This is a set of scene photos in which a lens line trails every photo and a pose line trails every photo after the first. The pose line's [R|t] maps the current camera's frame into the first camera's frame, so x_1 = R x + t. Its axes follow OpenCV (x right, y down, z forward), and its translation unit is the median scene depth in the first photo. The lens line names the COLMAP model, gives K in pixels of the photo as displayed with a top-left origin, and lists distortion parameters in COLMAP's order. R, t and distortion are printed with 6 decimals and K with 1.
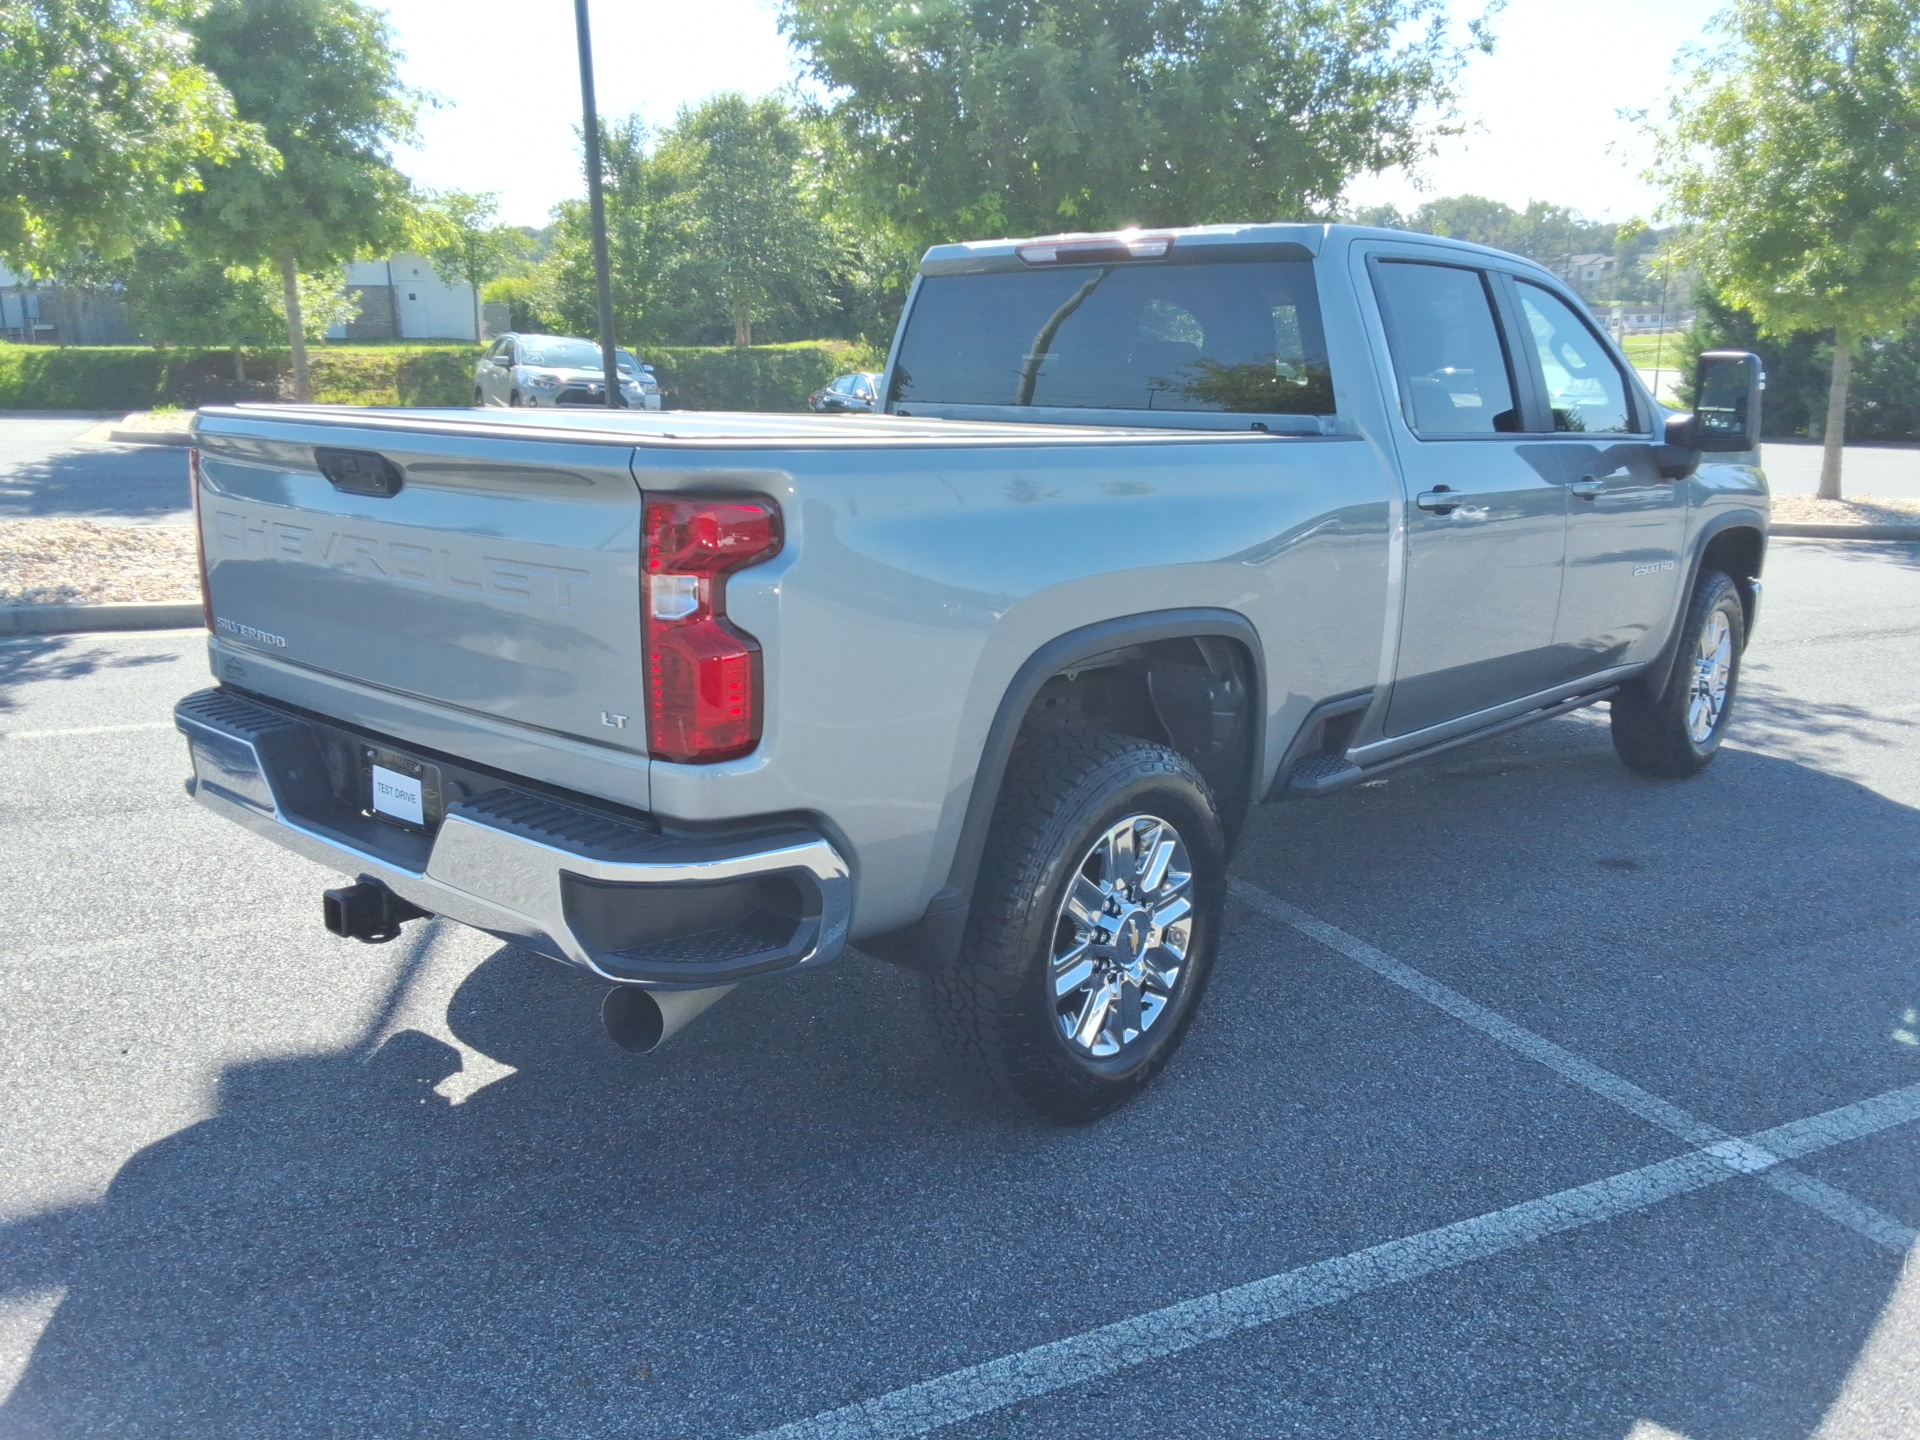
lens RADIAL K [[1556.3, 0, 1001.6], [0, 1556.3, 695.1], [0, 0, 1]] dist [0.112031, -0.180316]
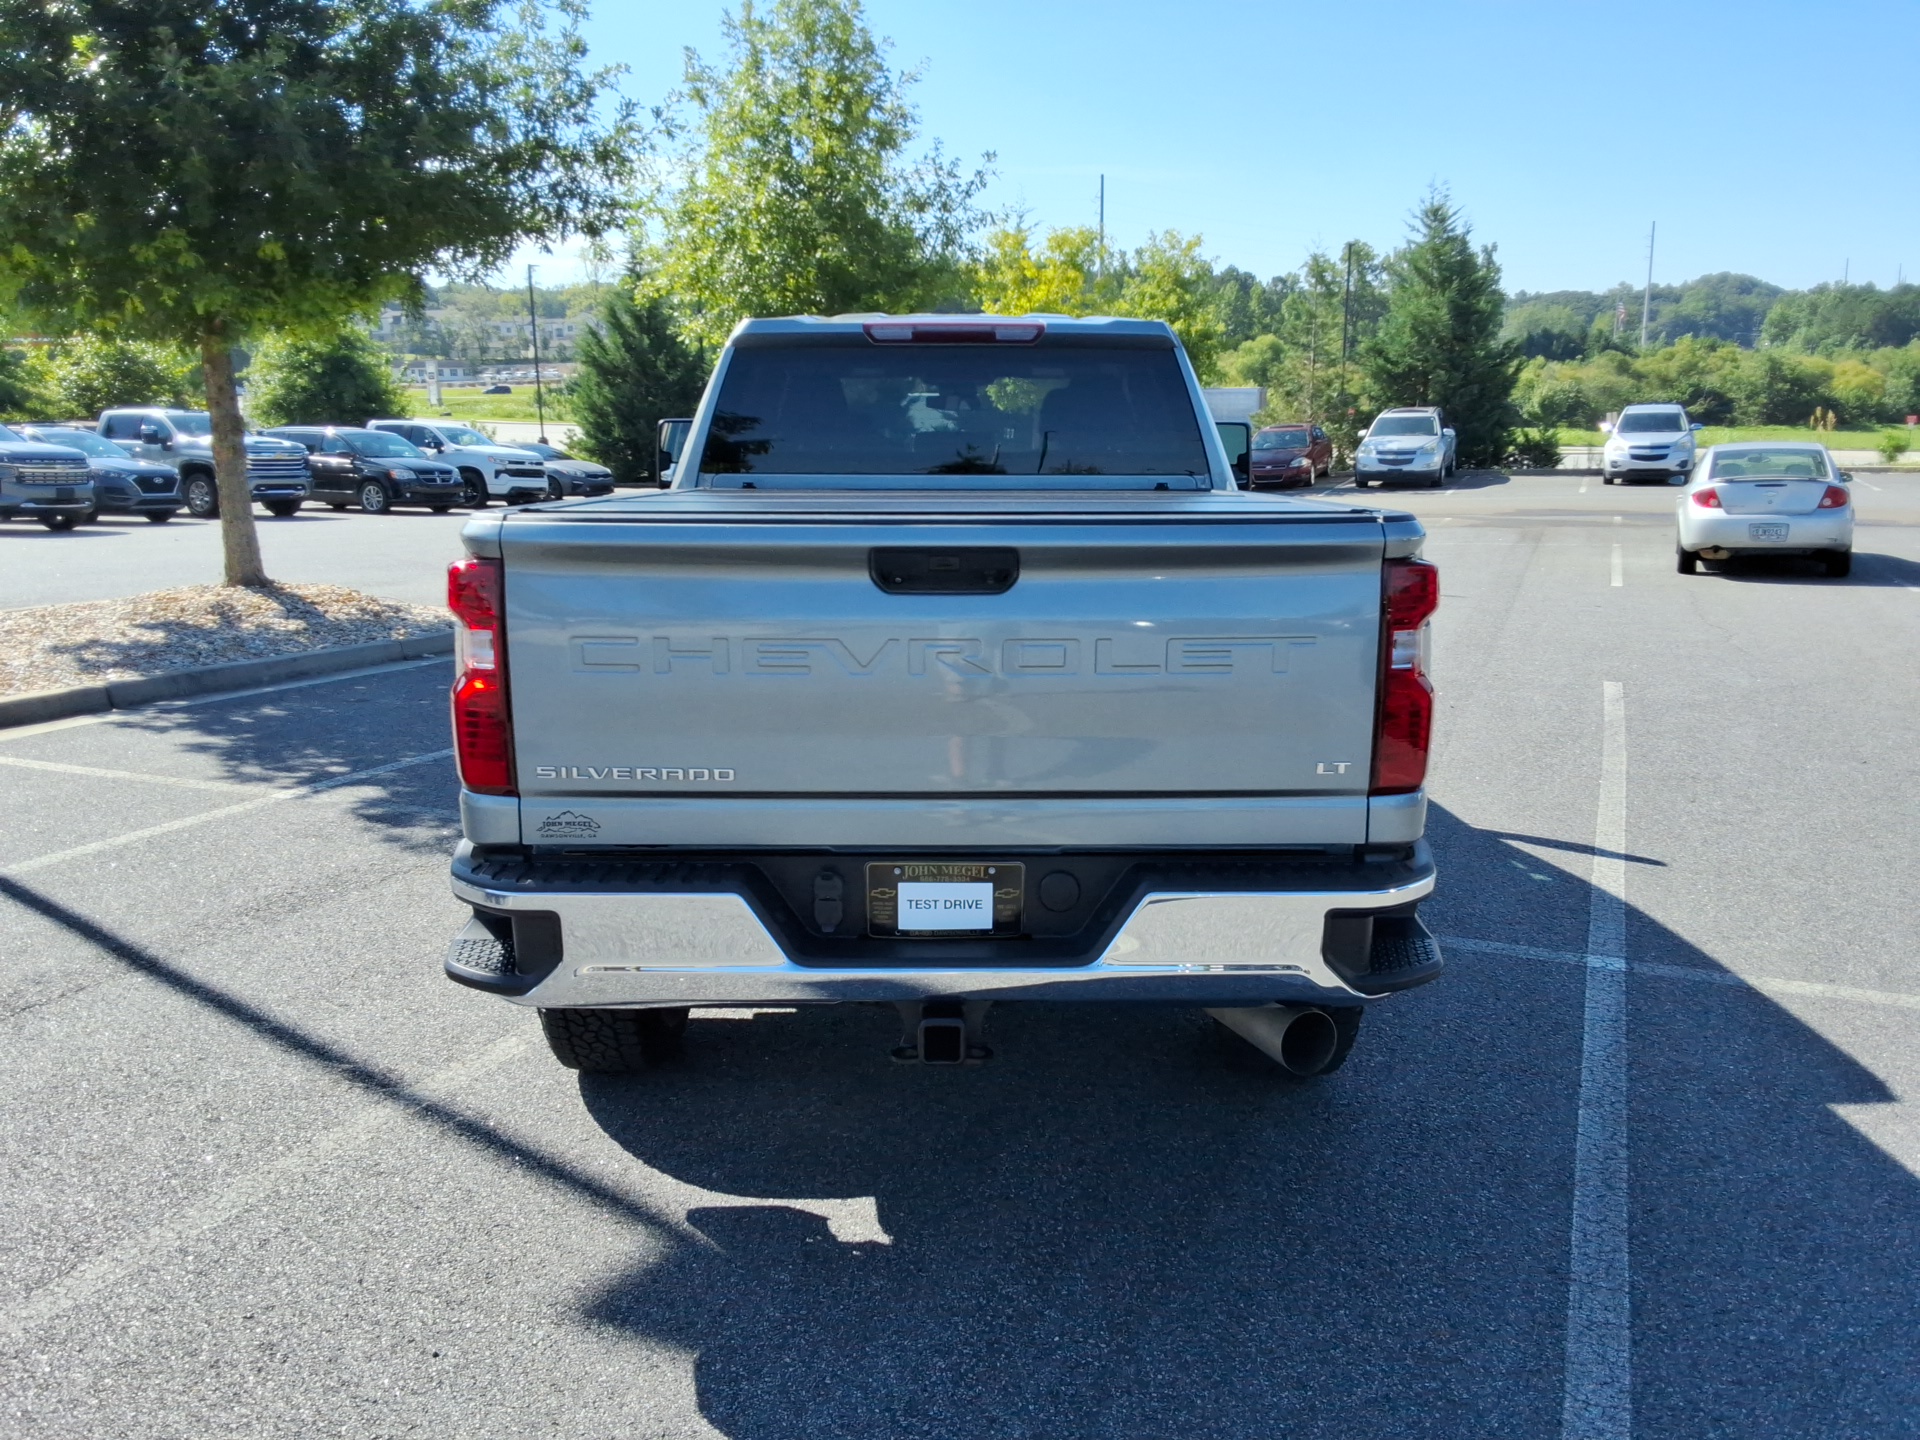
lens RADIAL K [[1541.6, 0, 987.6], [0, 1541.6, 687.4], [0, 0, 1]] dist [0.109442, -0.176114]
pose [[0.743649, -0.120334, 0.657651, -0.830399], [0.142390, 0.989607, 0.020065, -0.070498], [-0.653231, 0.078722, 0.753055, 0.237886]]
